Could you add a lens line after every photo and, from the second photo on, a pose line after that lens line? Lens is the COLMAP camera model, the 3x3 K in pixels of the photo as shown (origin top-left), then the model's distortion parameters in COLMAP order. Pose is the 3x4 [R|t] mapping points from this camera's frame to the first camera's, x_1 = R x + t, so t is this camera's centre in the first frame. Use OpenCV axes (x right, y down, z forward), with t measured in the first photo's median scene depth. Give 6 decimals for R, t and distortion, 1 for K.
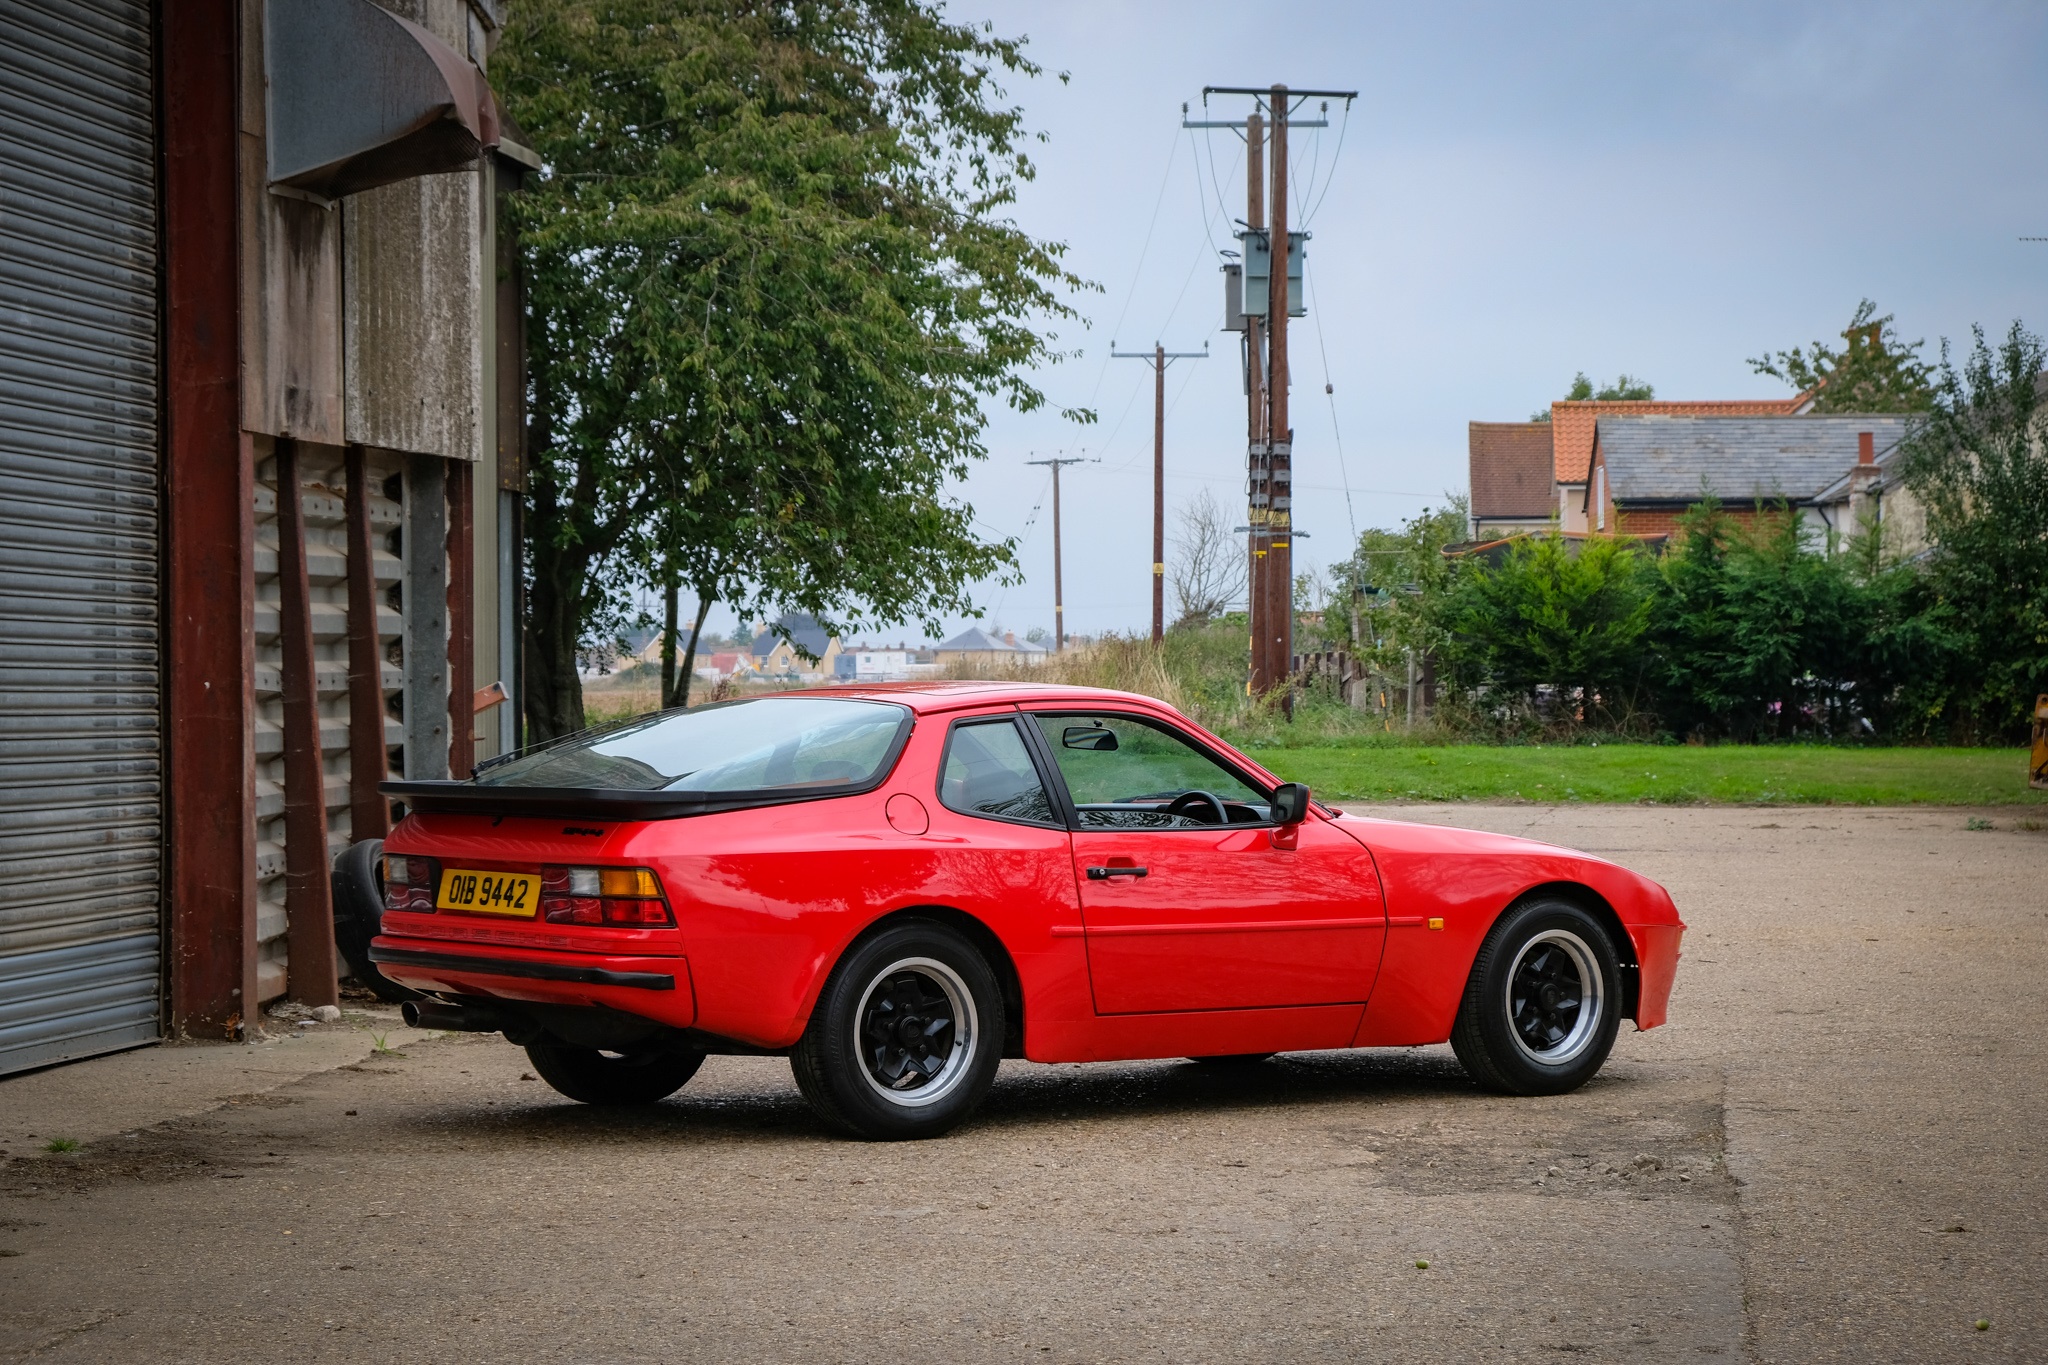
lens RADIAL K [[4790.0, 0, 1153.3], [0, 4790.0, 736.3], [0, 0, 1]] dist [0.014795, 0.376441]
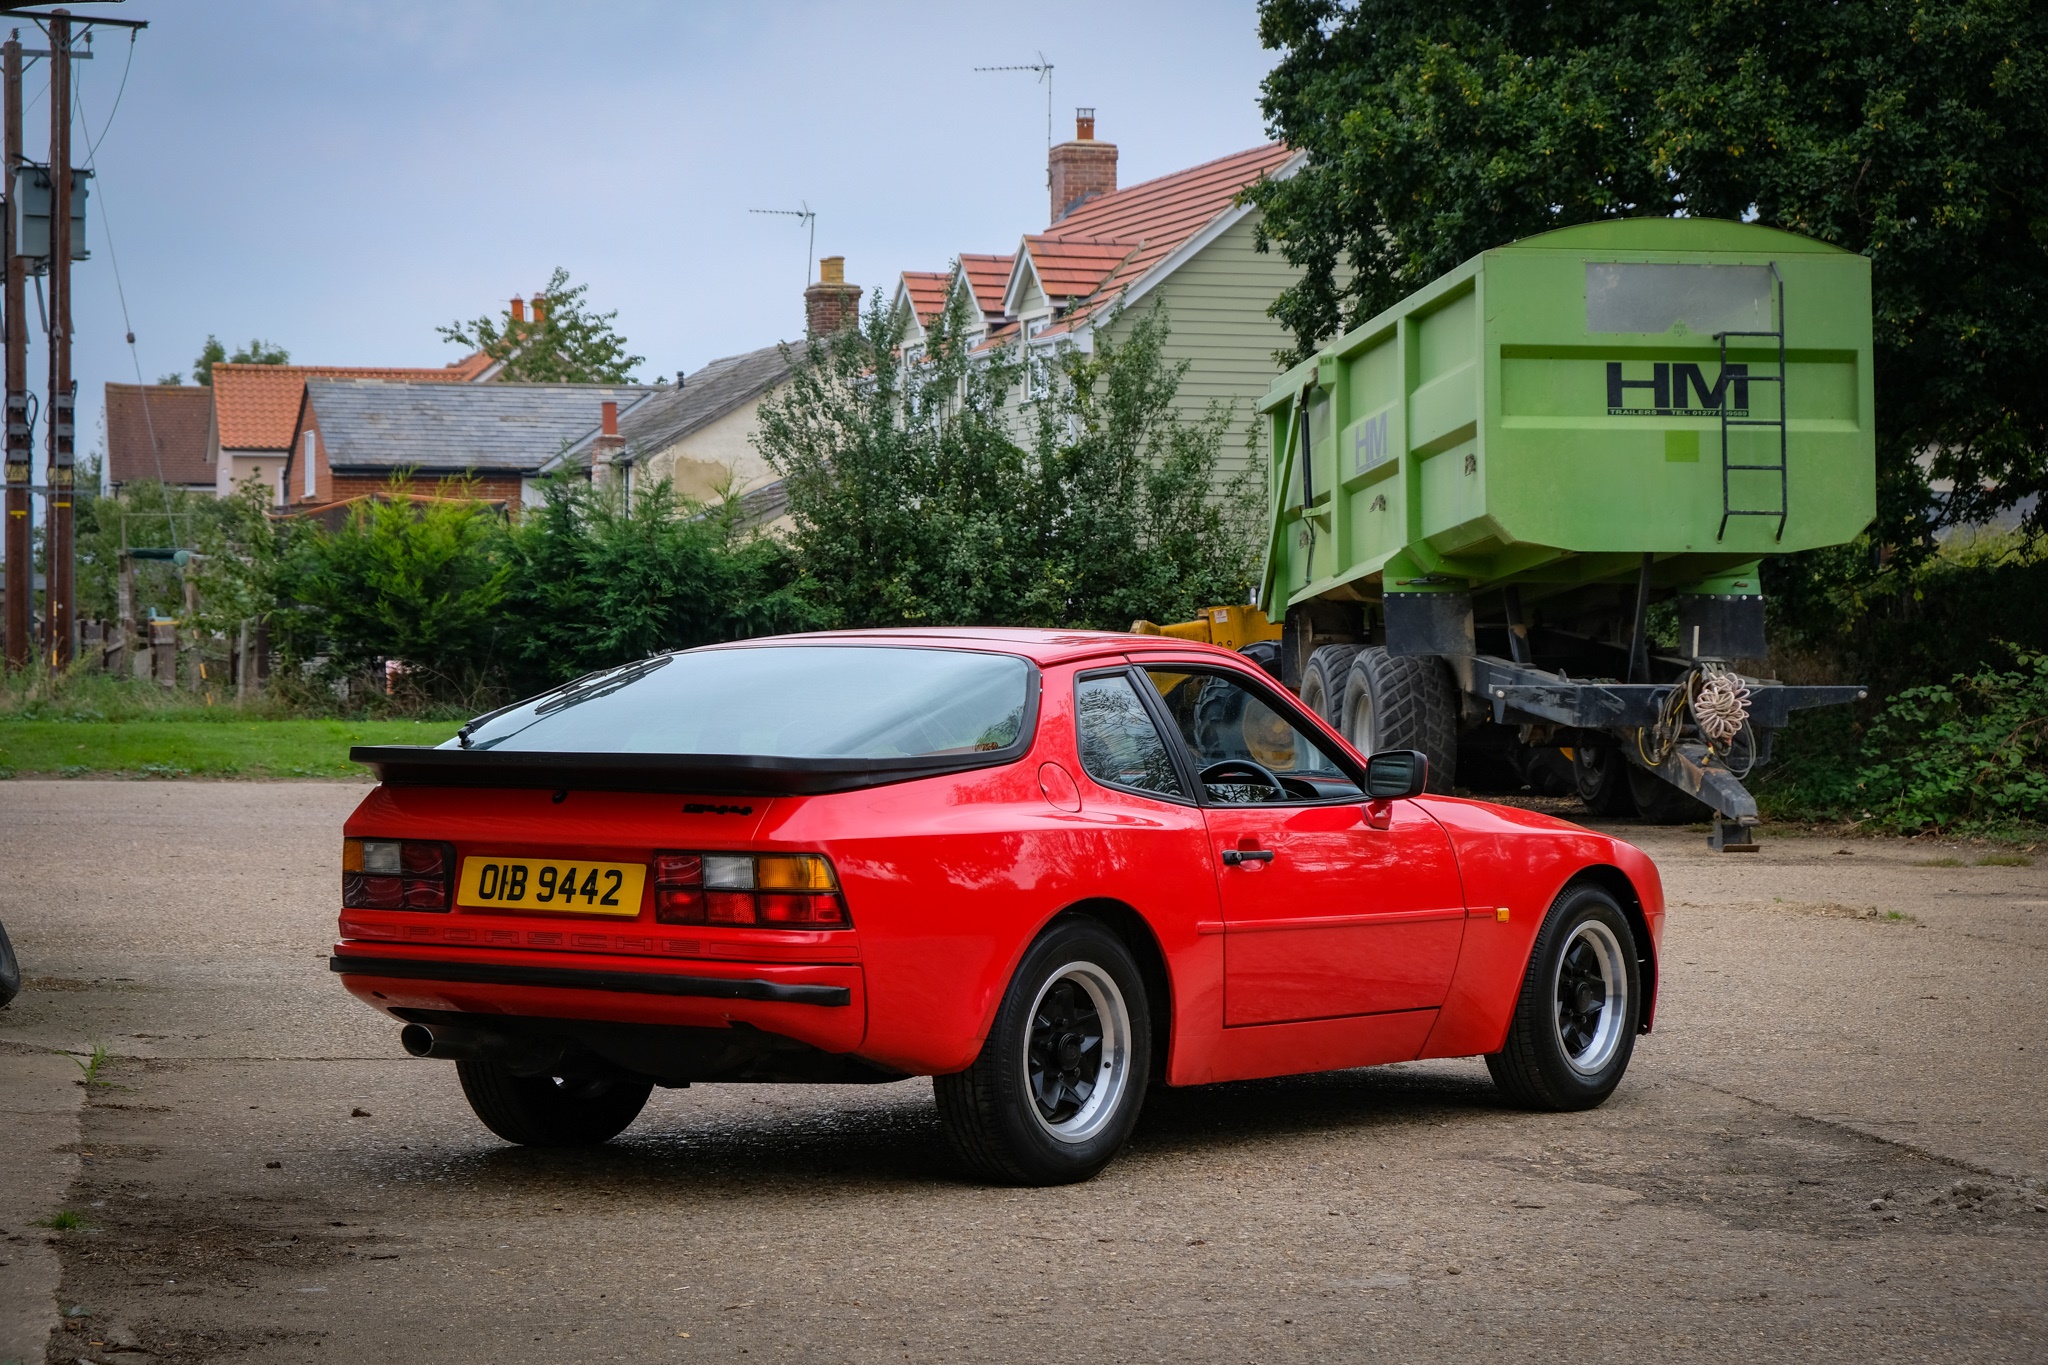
lens RADIAL K [[4809.8, 0, 1148.9], [0, 4809.8, 728.7], [0, 0, 1]] dist [-0.001670, 0.798769]
pose [[0.951761, 0.003203, 0.306823, -0.212391], [-0.003994, 0.999990, 0.001950, 0.003353], [-0.306814, -0.003081, 0.951765, 0.154514]]
